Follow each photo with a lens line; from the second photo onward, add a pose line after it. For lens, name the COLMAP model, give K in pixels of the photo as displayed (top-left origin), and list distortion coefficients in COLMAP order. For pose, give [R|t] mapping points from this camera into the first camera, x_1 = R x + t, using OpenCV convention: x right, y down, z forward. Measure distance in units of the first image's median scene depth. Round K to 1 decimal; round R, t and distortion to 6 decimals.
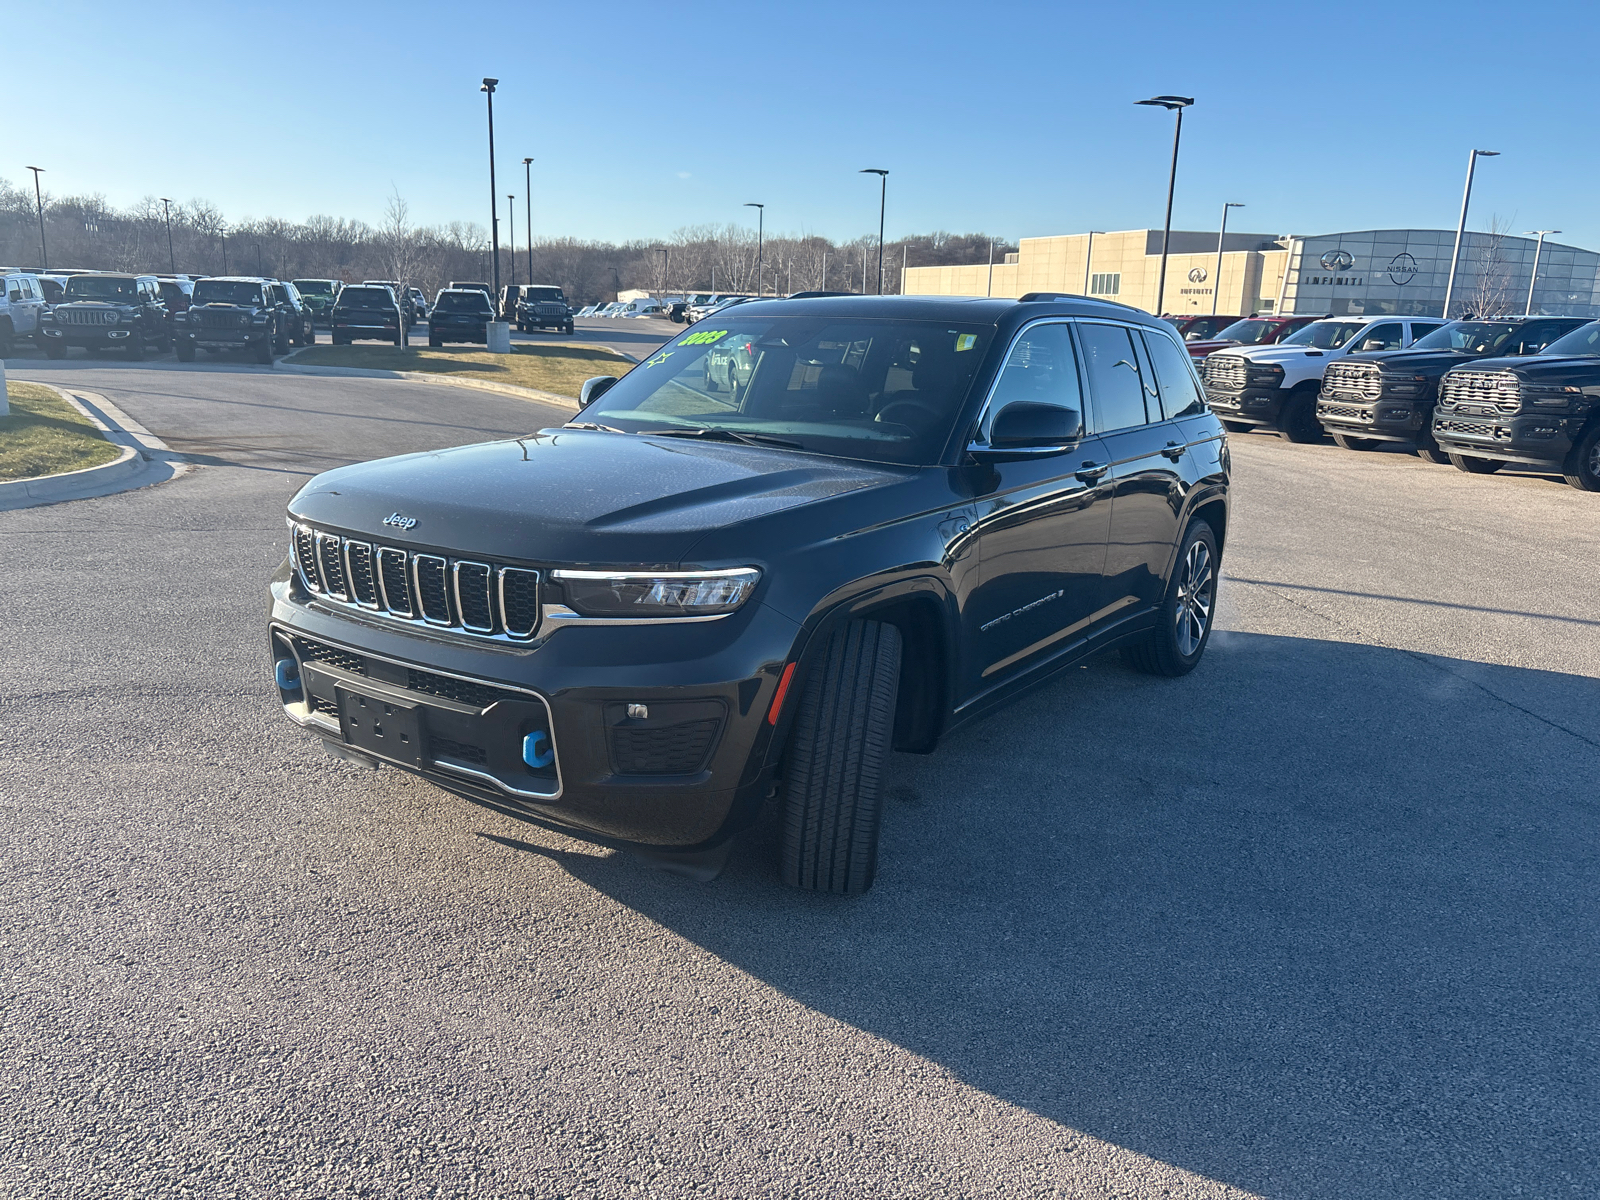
lens RADIAL K [[1226.8, 0, 800.0], [0, 1226.8, 600.0], [0, 0, 1]] dist [0.002656, 0.014292]
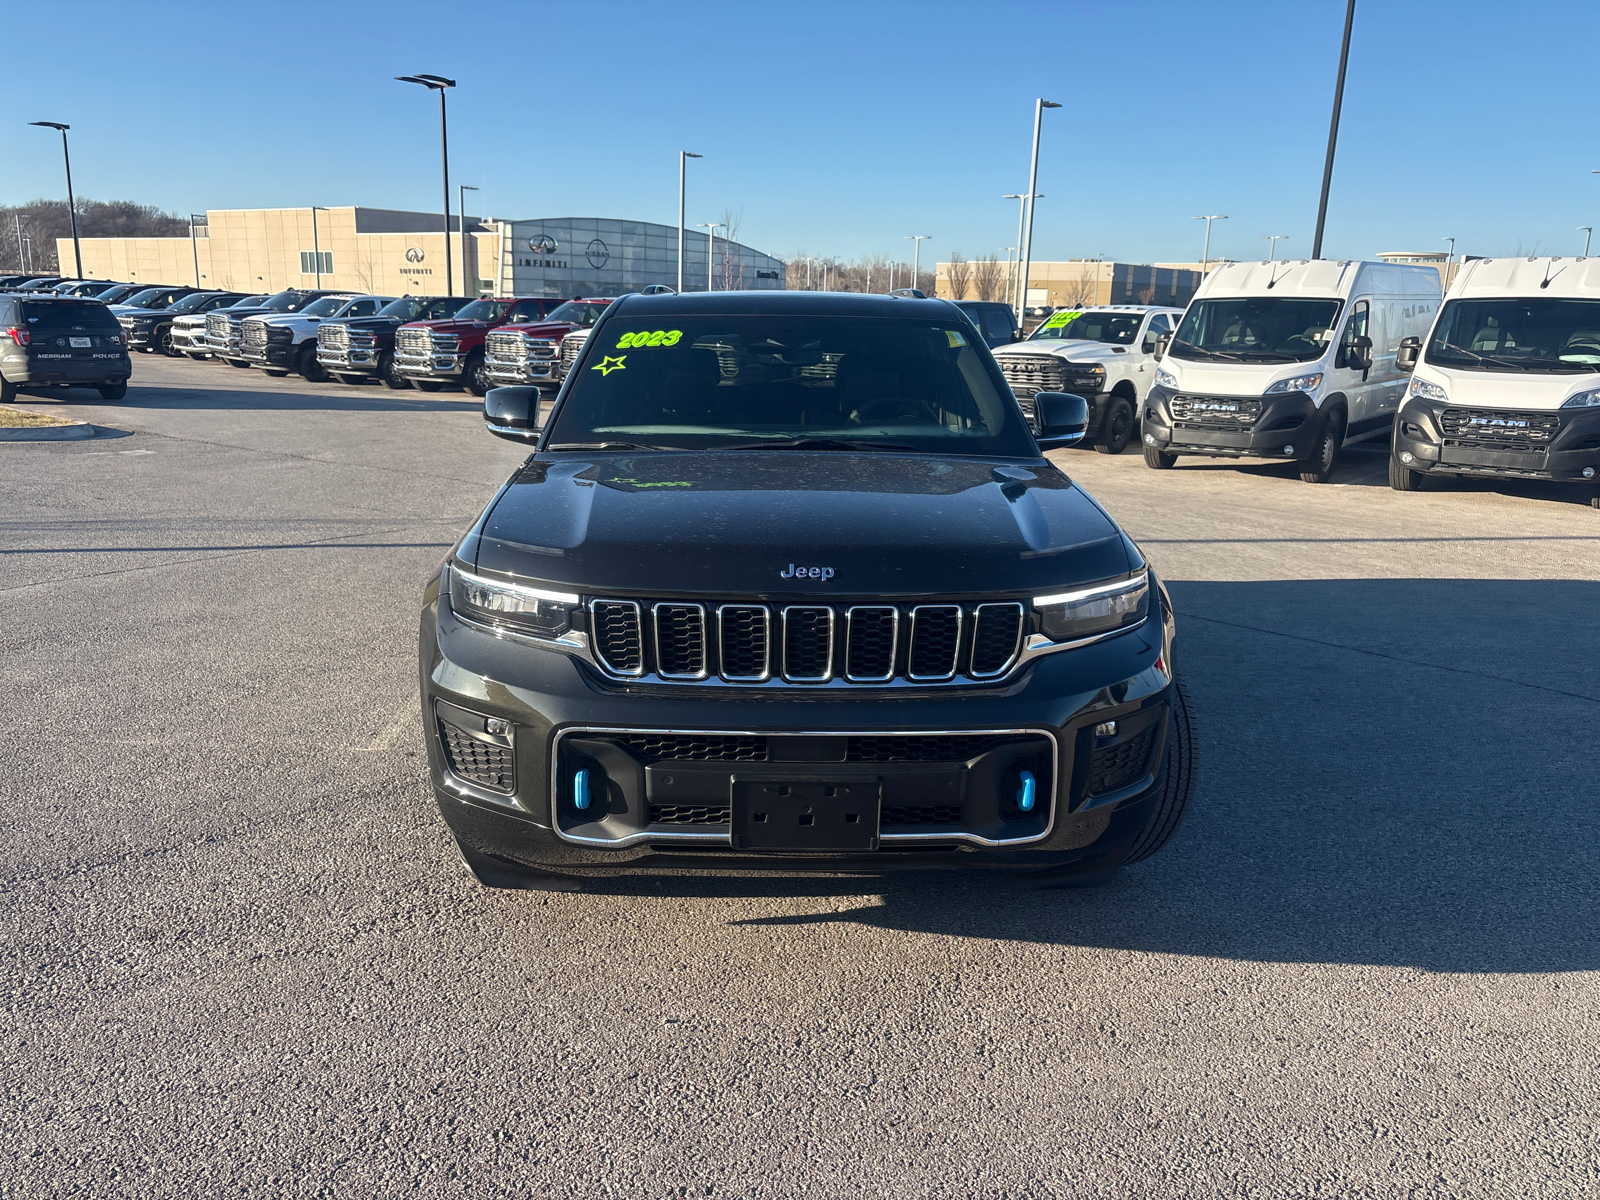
lens RADIAL K [[1223.4, 0, 763.3], [0, 1223.4, 605.4], [0, 0, 1]] dist [0.010789, -0.004068]
pose [[0.803601, -0.146750, 0.576792, -0.114621], [0.134171, 0.988847, 0.064657, -0.013599], [-0.579847, 0.025430, 0.814328, 0.045133]]
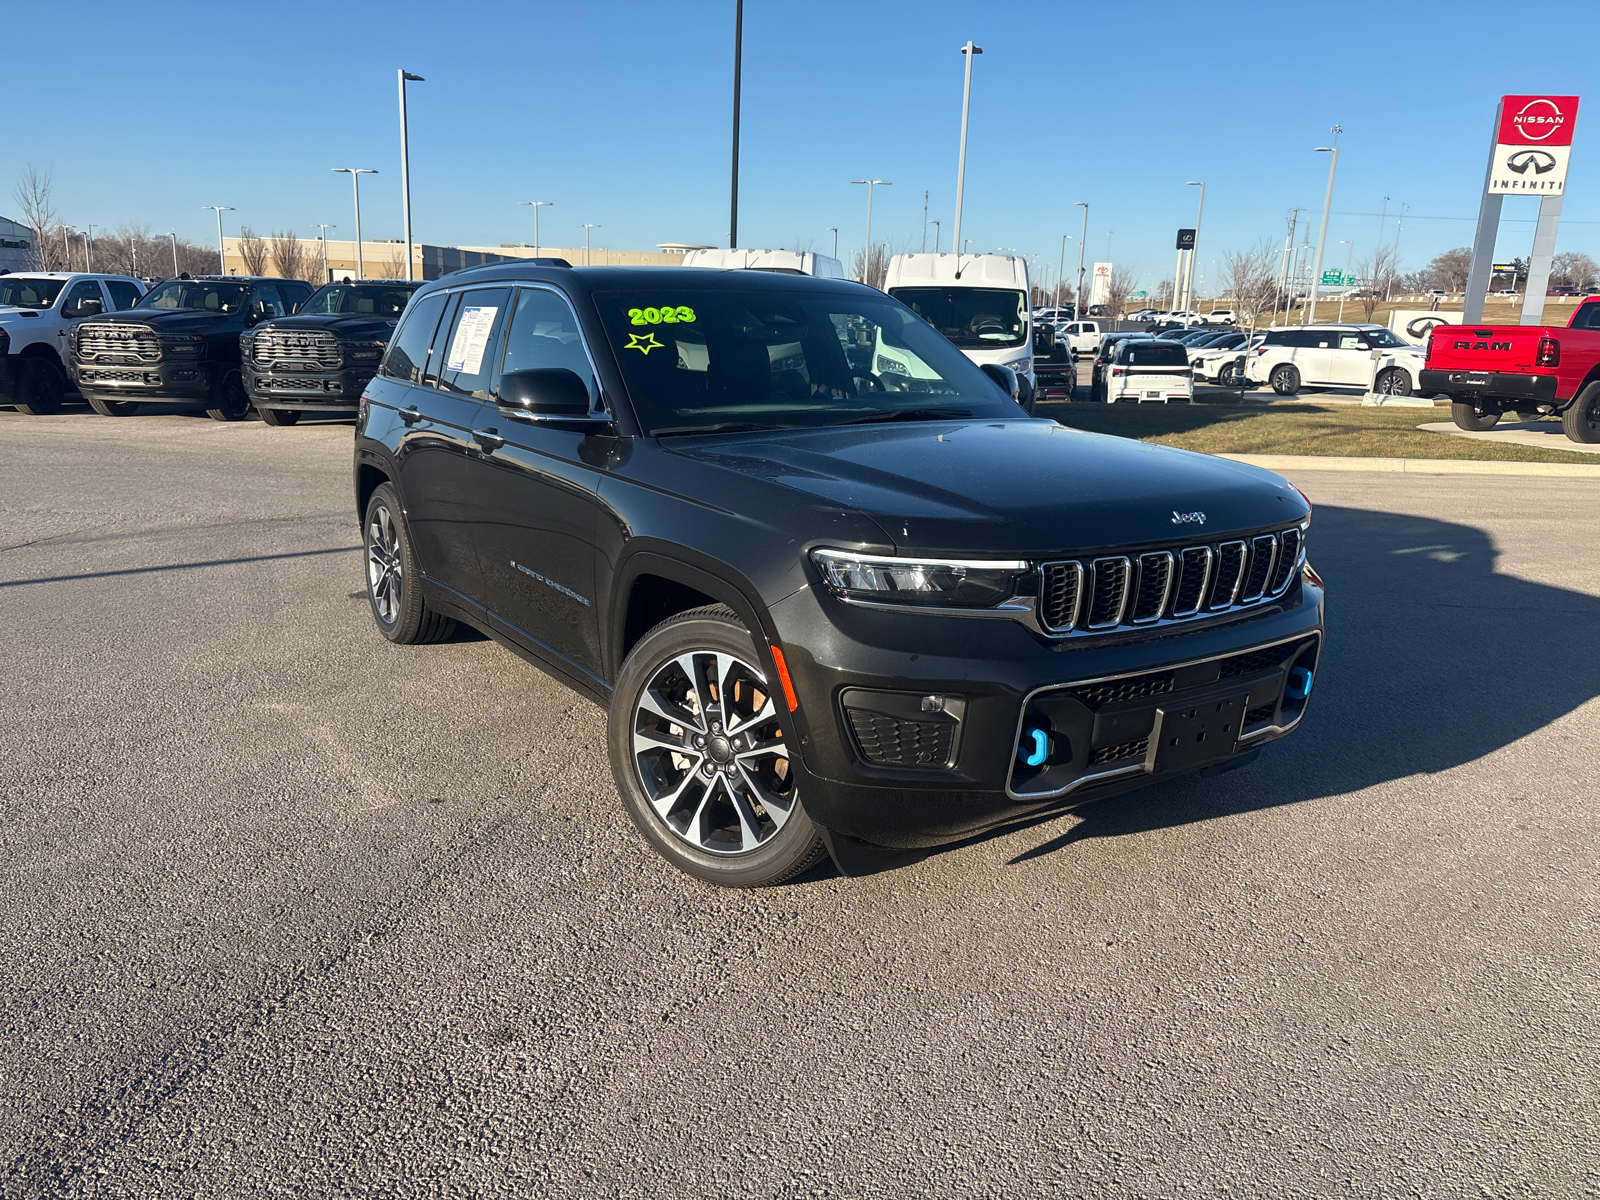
lens RADIAL K [[1222.5, 0, 781.5], [0, 1222.5, 618.6], [0, 0, 1]] dist [0.069380, -0.093362]
pose [[0.355381, -0.239768, 0.903446, -0.179383], [0.194806, 0.964316, 0.179293, -0.029984], [-0.914196, 0.112279, 0.389408, 0.125200]]
